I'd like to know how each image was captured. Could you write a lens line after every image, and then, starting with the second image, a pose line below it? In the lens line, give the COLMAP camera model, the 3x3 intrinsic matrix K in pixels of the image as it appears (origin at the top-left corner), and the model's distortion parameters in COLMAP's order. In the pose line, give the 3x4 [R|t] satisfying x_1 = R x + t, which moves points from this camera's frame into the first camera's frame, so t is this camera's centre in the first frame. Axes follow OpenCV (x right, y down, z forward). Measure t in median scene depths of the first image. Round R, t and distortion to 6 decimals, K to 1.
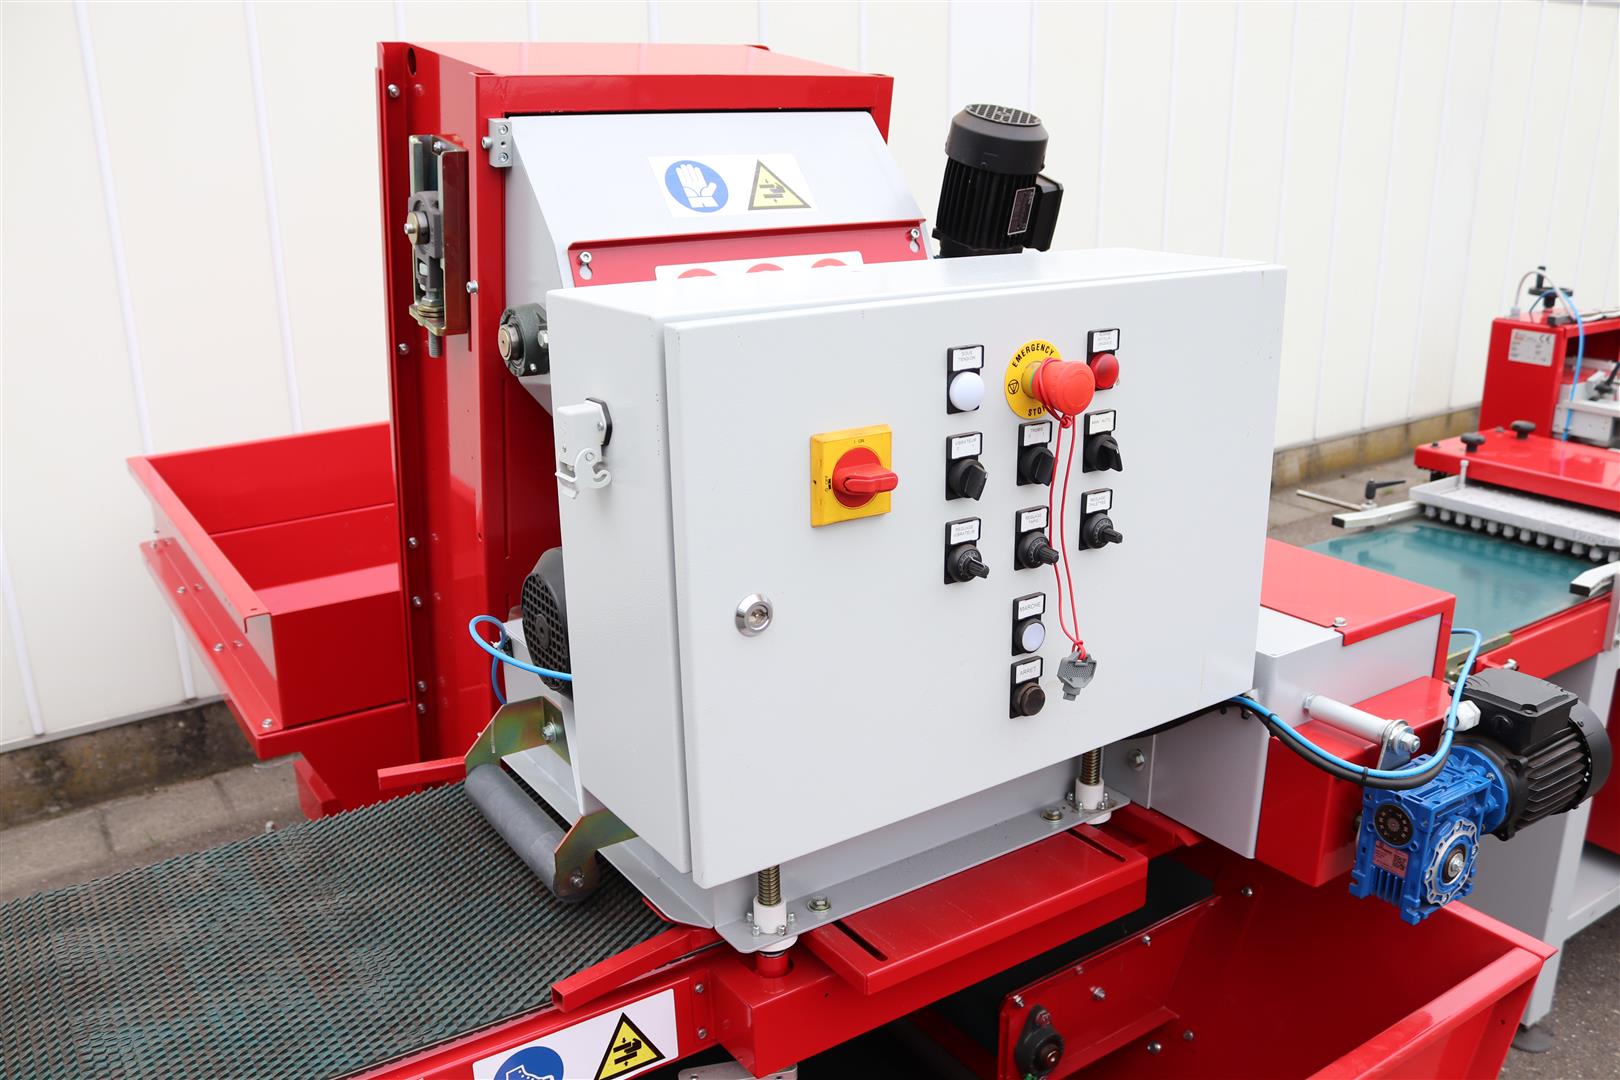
lens RADIAL K [[1371.8, 0, 814.7], [0, 1371.8, 570.0], [0, 0, 1]] dist [-0.145094, 0.121637]
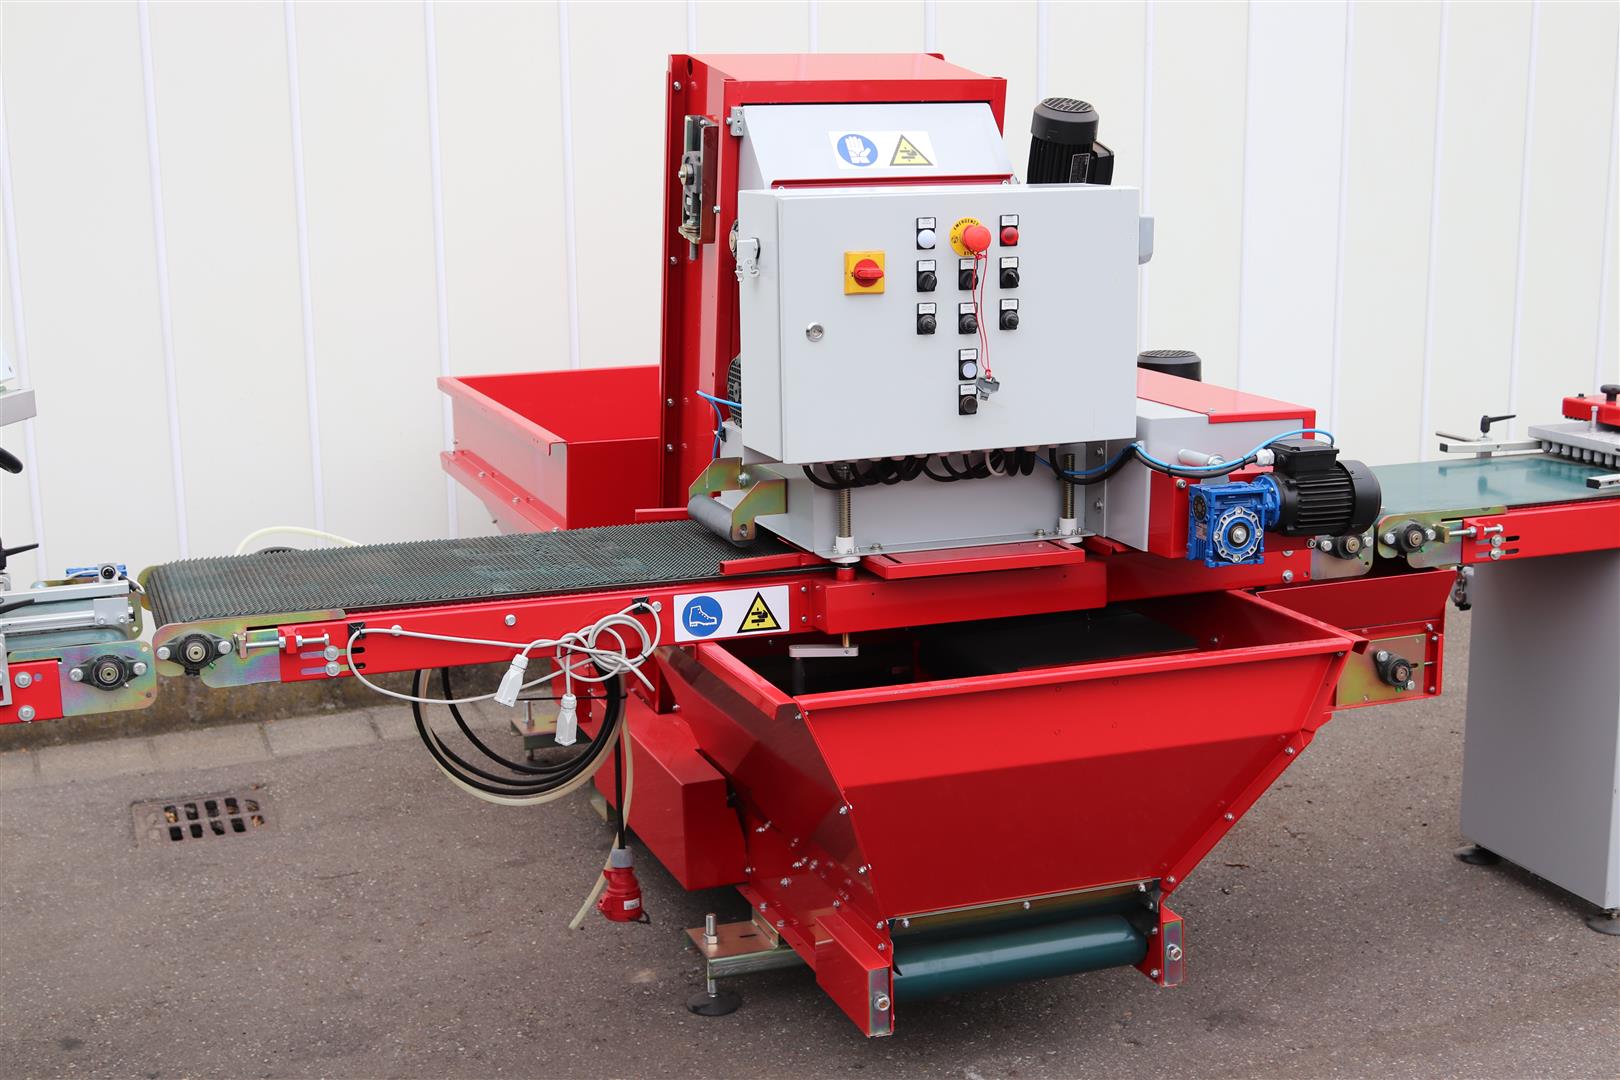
lens RADIAL K [[2003.5, 0, 800.0], [0, 2003.5, 535.0], [0, 0, 1]] dist [-0.050605, 0.000000]
pose [[0.972198, 0.050029, -0.228753, 0.430506], [-0.073517, 0.992727, -0.095334, 0.417685], [0.222320, 0.109501, 0.968805, -1.313419]]
